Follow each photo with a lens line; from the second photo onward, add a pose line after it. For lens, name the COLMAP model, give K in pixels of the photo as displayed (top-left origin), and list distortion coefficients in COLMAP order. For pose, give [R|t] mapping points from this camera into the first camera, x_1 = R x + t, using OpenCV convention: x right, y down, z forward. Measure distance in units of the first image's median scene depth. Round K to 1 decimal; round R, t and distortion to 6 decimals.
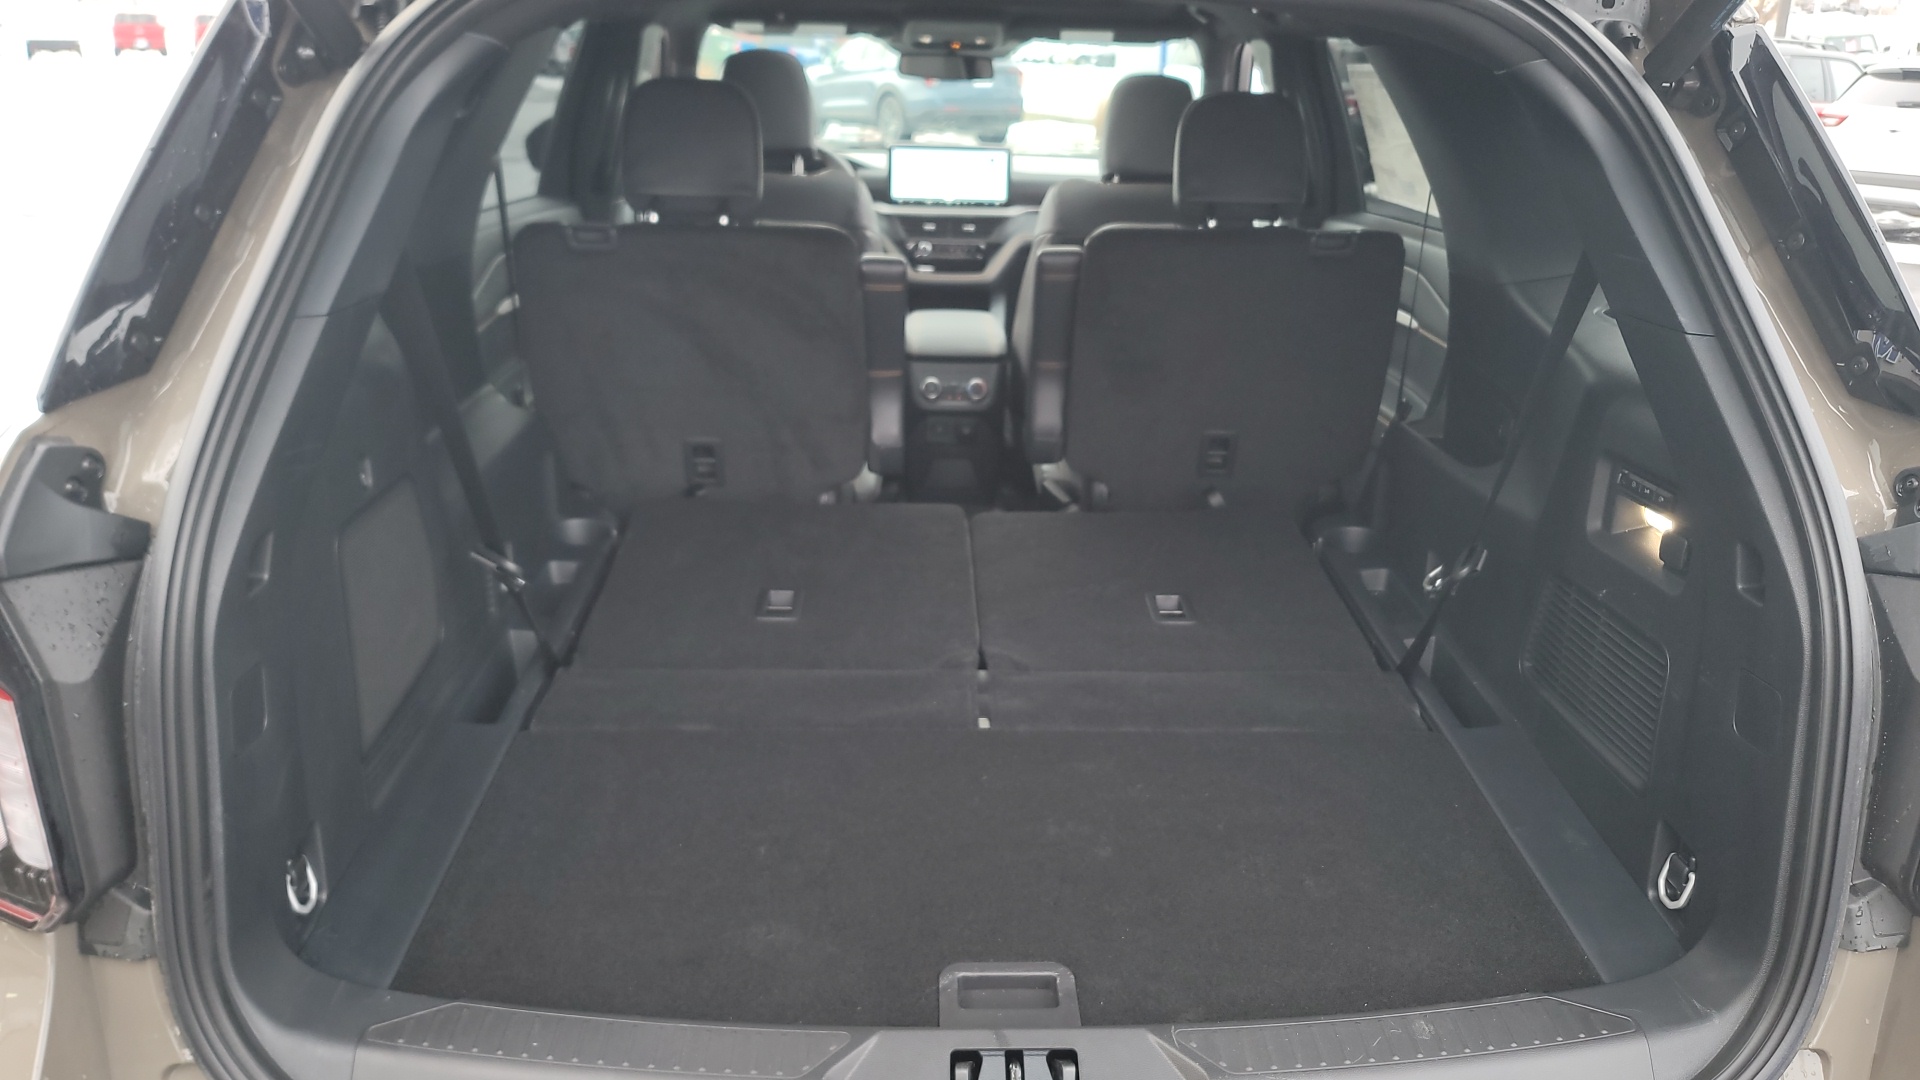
lens RADIAL K [[1387.8, 0, 967.1], [0, 1387.8, 516.8], [0, 0, 1]] dist [0.078687, -0.084219]
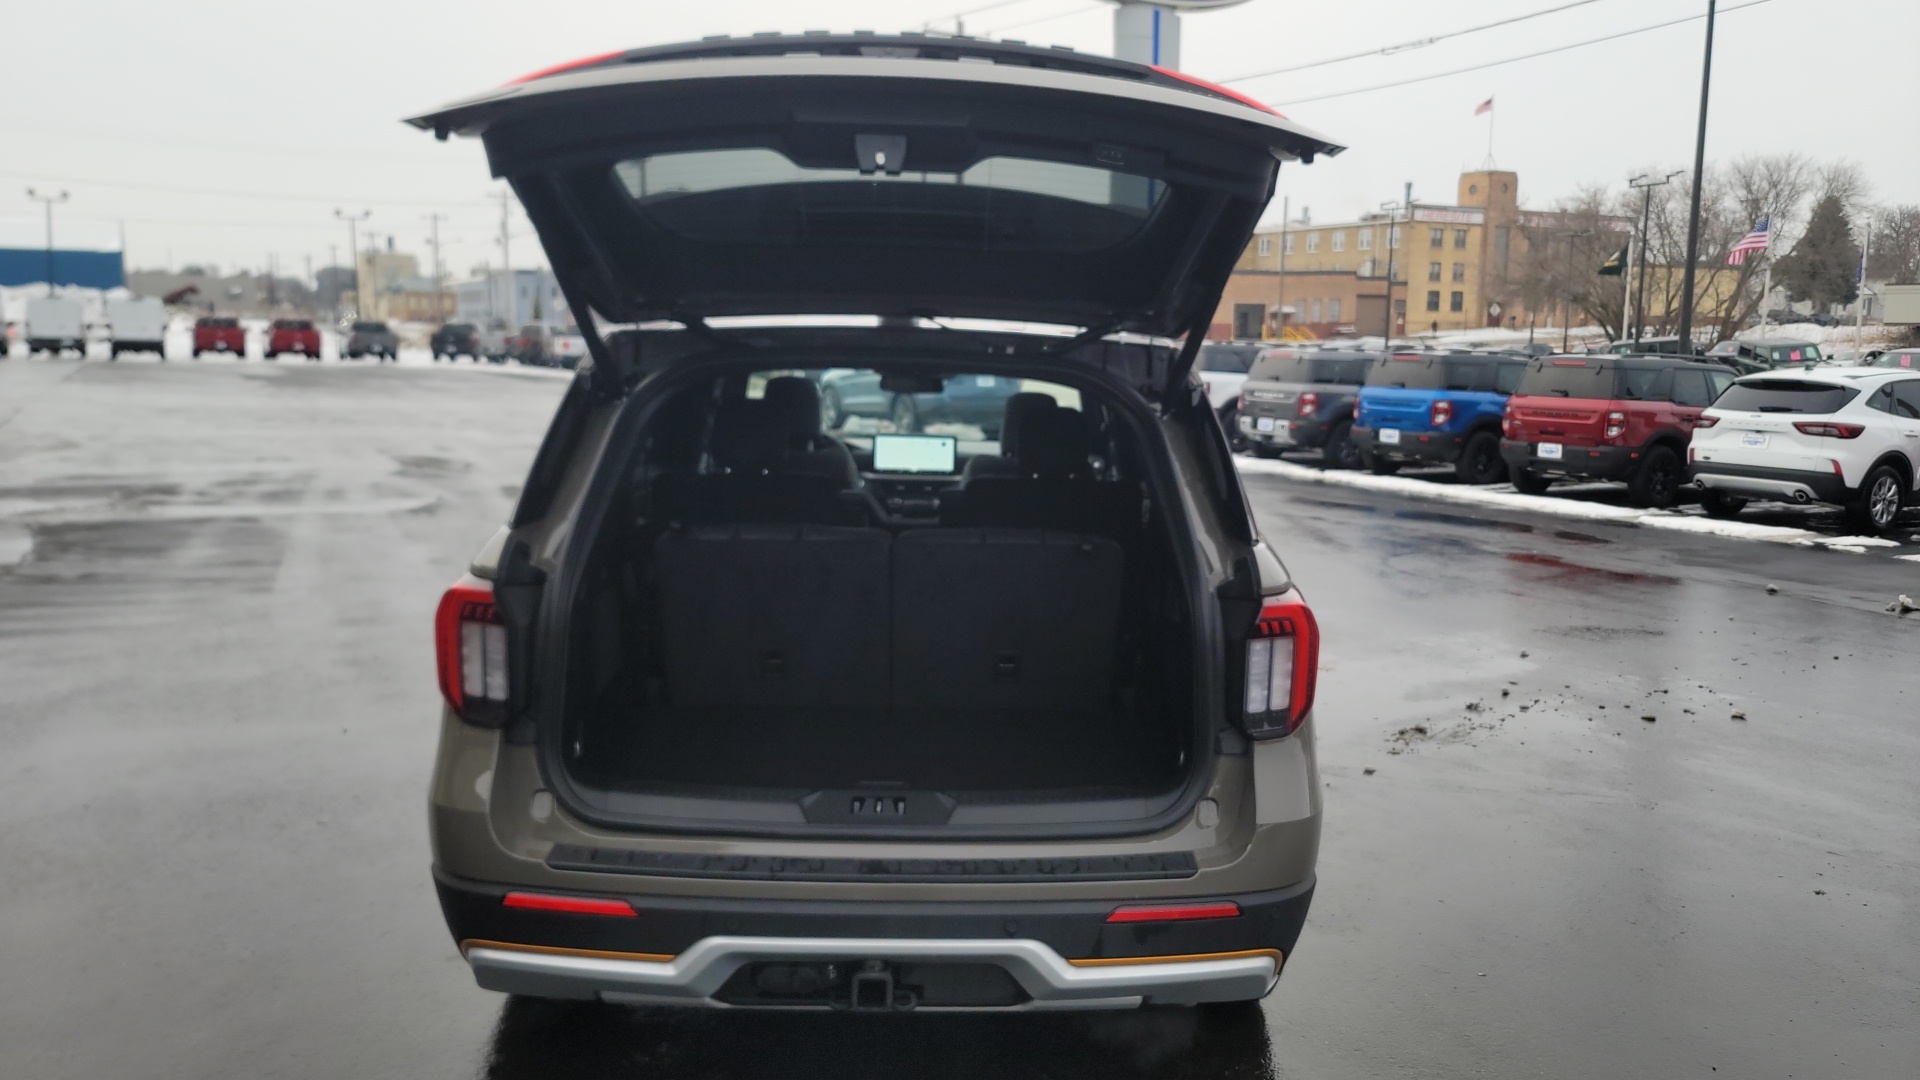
lens RADIAL K [[1388.5, 0, 974.2], [0, 1388.5, 533.6], [0, 0, 1]] dist [0.063341, -0.052074]
pose [[0.999944, 0.006465, -0.008357, 0.187879], [-0.007931, 0.981852, -0.189482, 0.342974], [0.006980, 0.189538, 0.981849, -1.260090]]
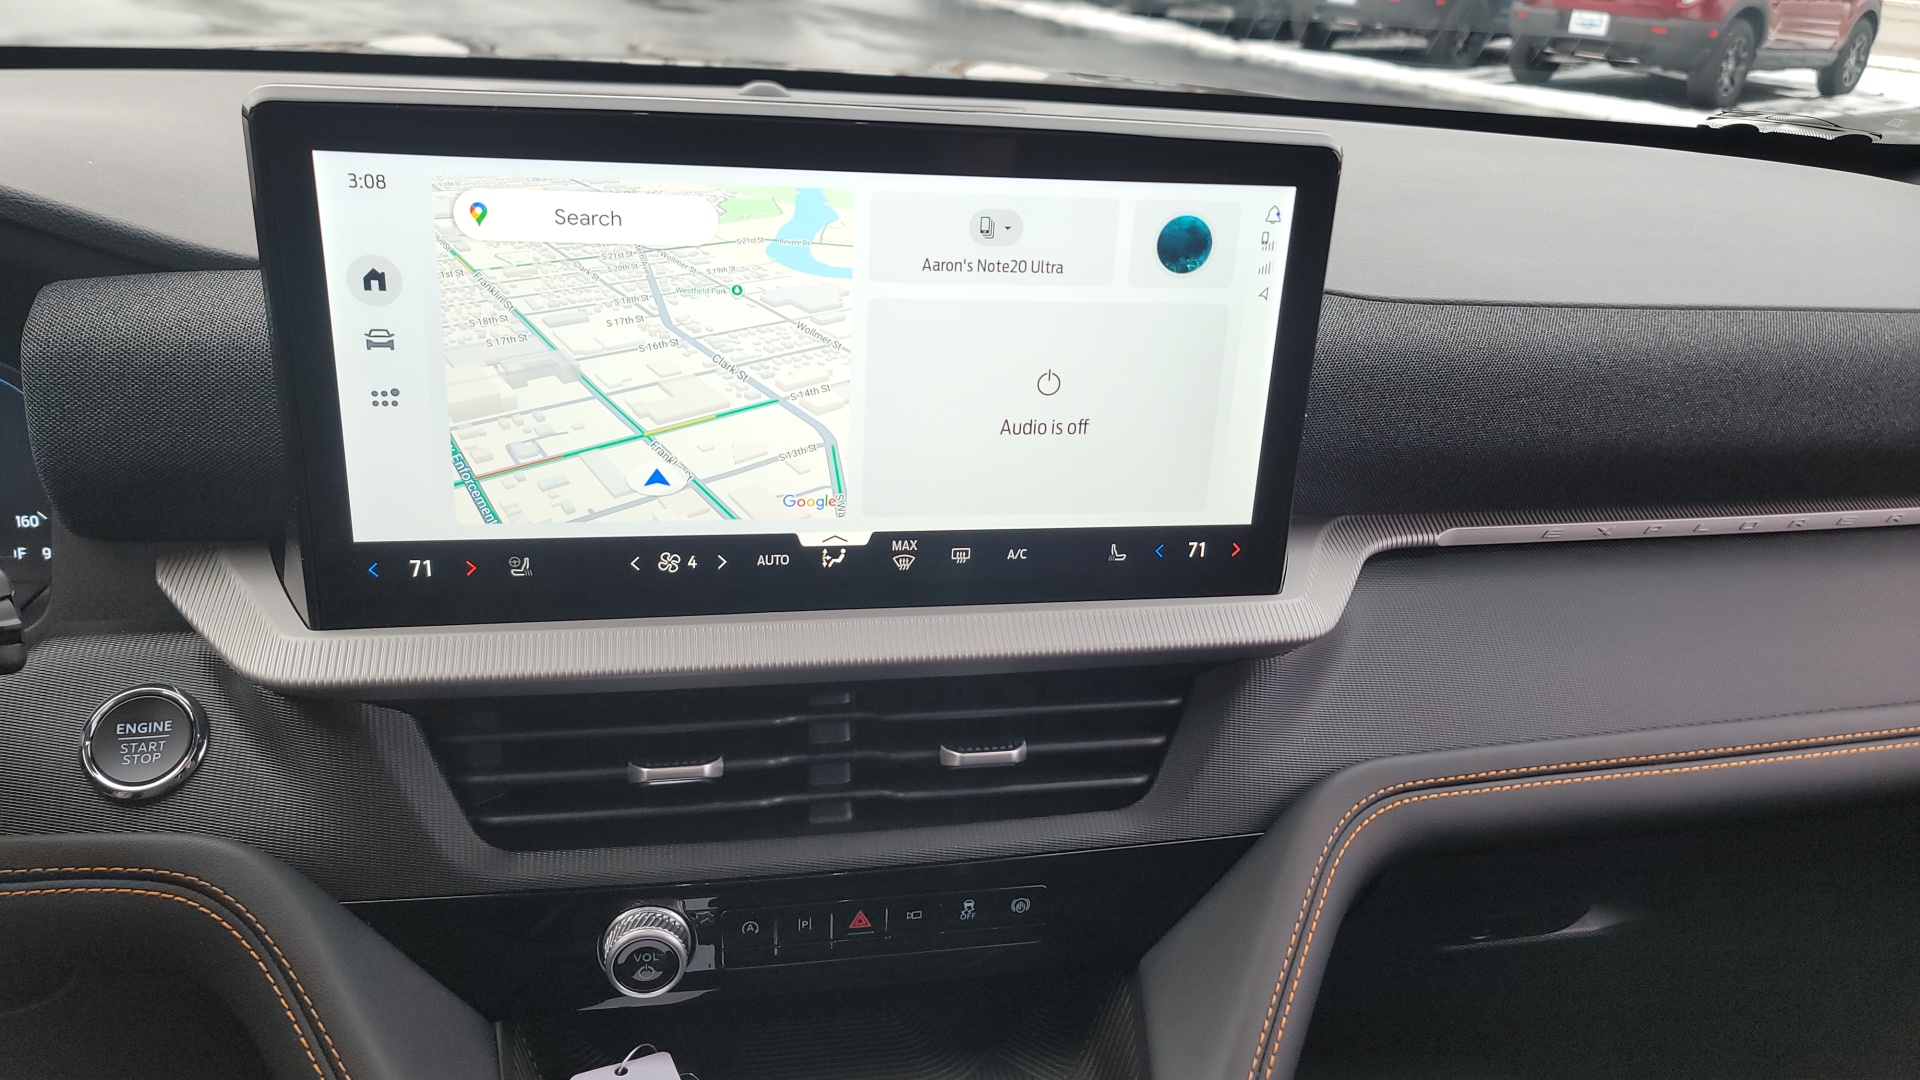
lens RADIAL K [[1388.5, 0, 974.2], [0, 1388.5, 533.6], [0, 0, 1]] dist [0.063341, -0.052074]
pose [[0.987249, -0.023863, 0.157383, -0.059836], [0.004879, 0.992771, 0.119925, -0.718310], [-0.159107, -0.117628, 0.980229, 2.574341]]
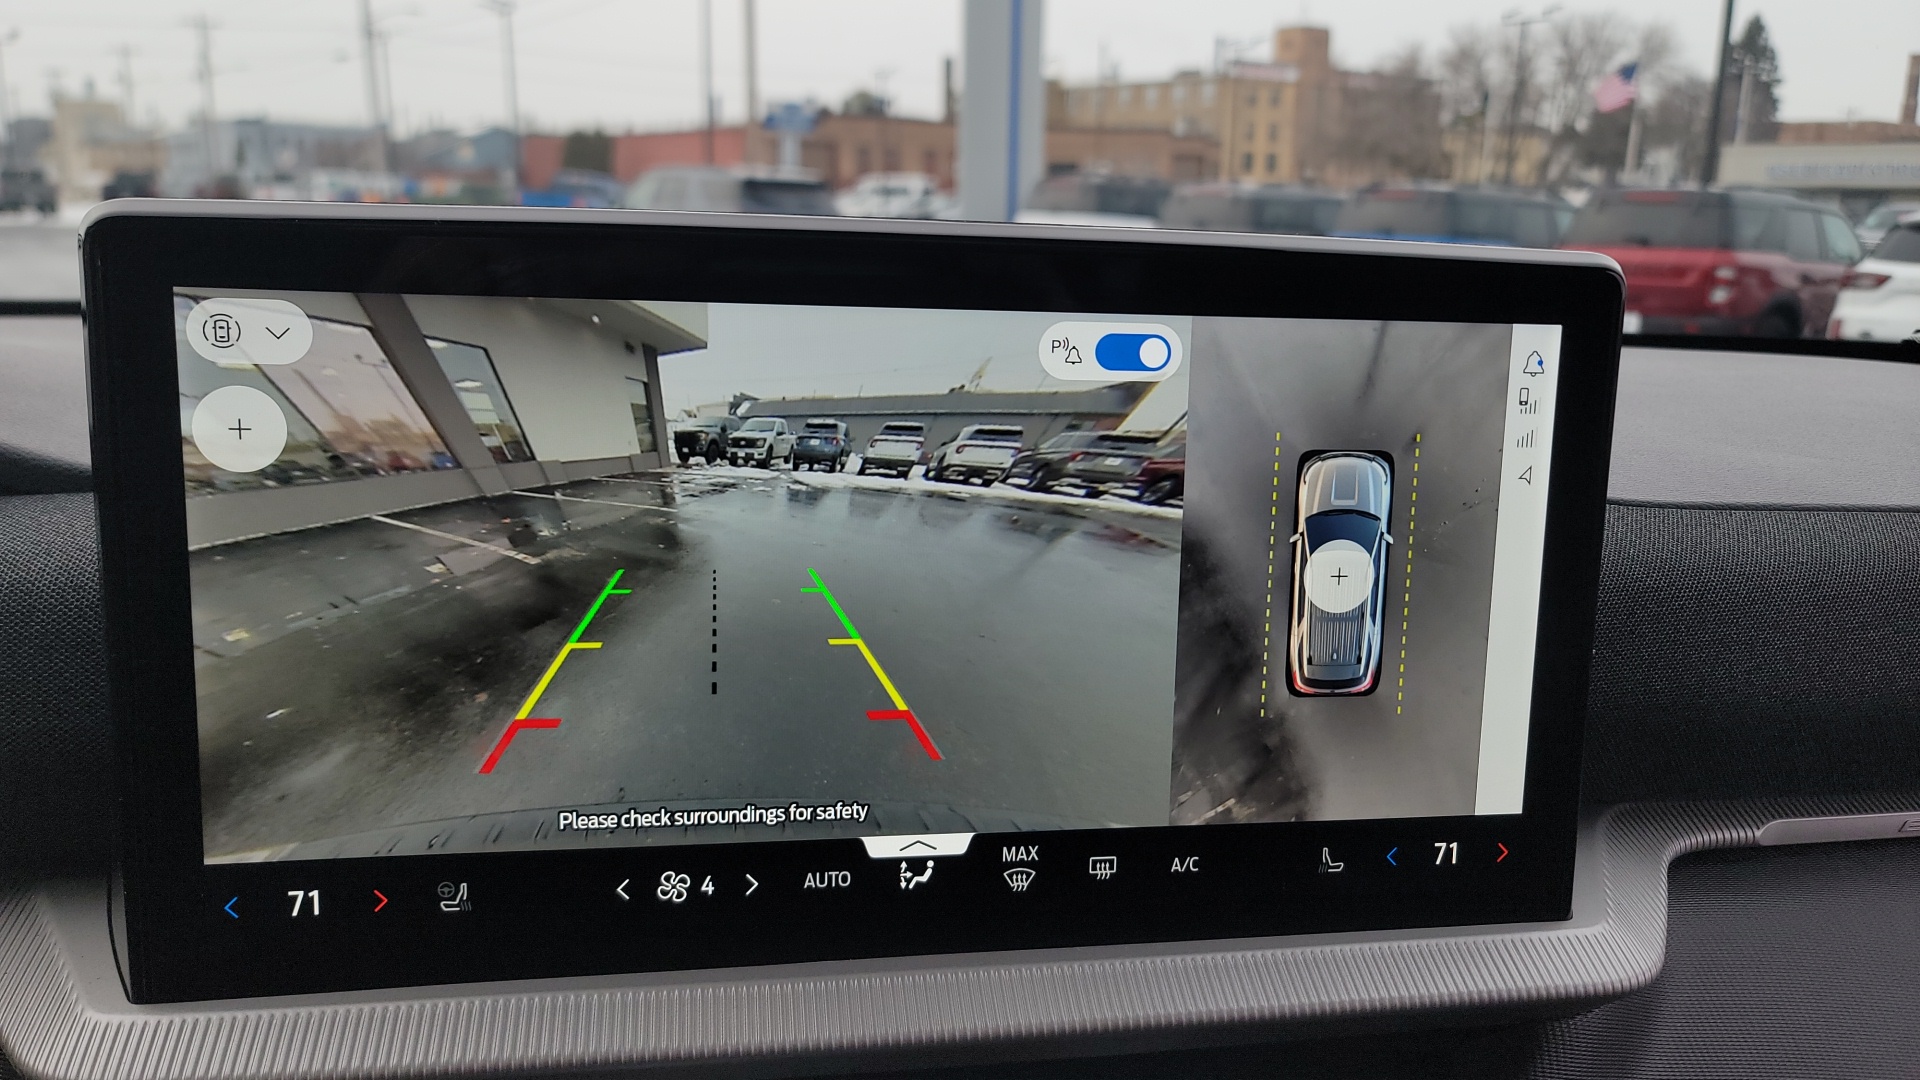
lens RADIAL K [[1440.5, 0, 960.2], [0, 1440.5, 533.6], [0, 0, 1]] dist [0.021788, 0.000661]
pose [[0.992343, -0.016855, 0.122357, -0.061514], [0.029534, 0.994288, -0.102559, -0.700951], [-0.119930, 0.105388, 0.987173, 2.684924]]
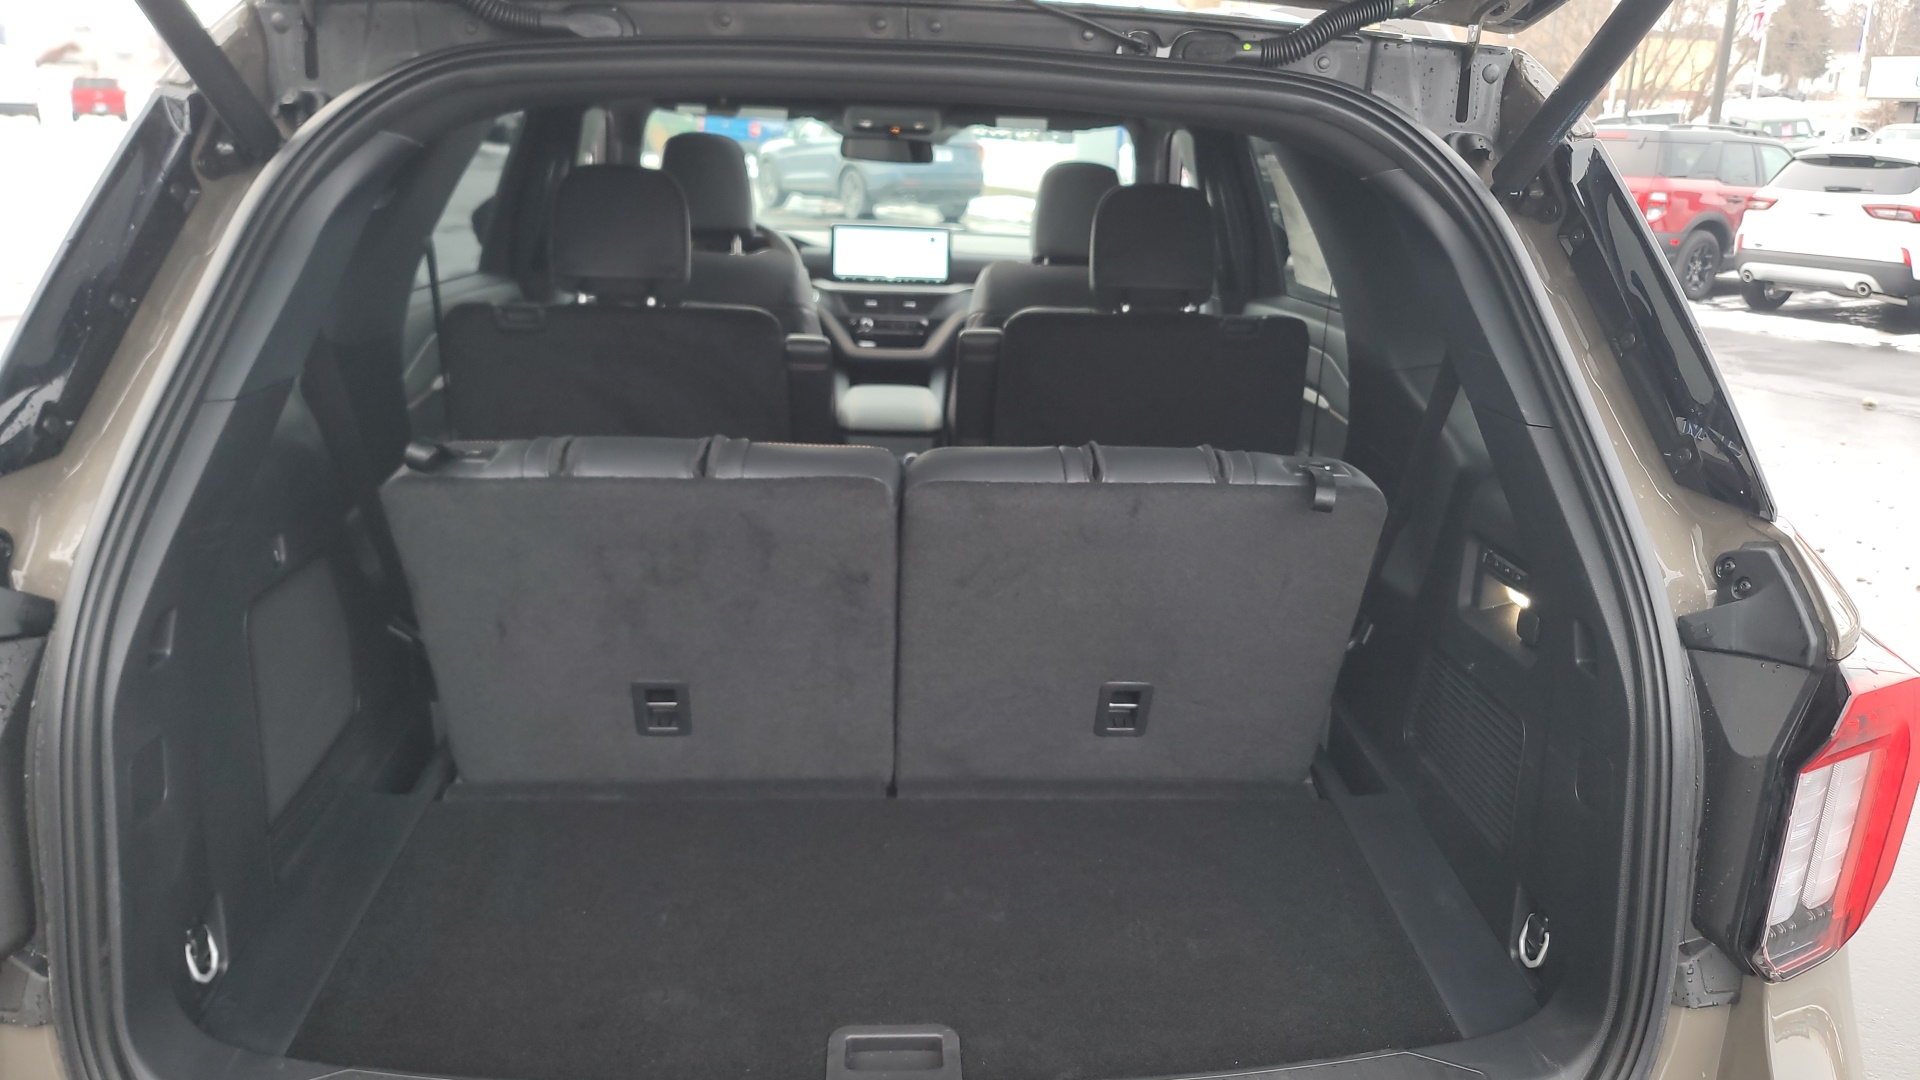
lens RADIAL K [[1388.5, 0, 974.2], [0, 1388.5, 533.6], [0, 0, 1]] dist [0.063341, -0.052074]
pose [[0.999530, 0.003341, 0.030474, 0.052625], [-0.002231, 0.999334, -0.036412, -0.006898], [-0.030576, 0.036327, 0.998872, -0.047400]]
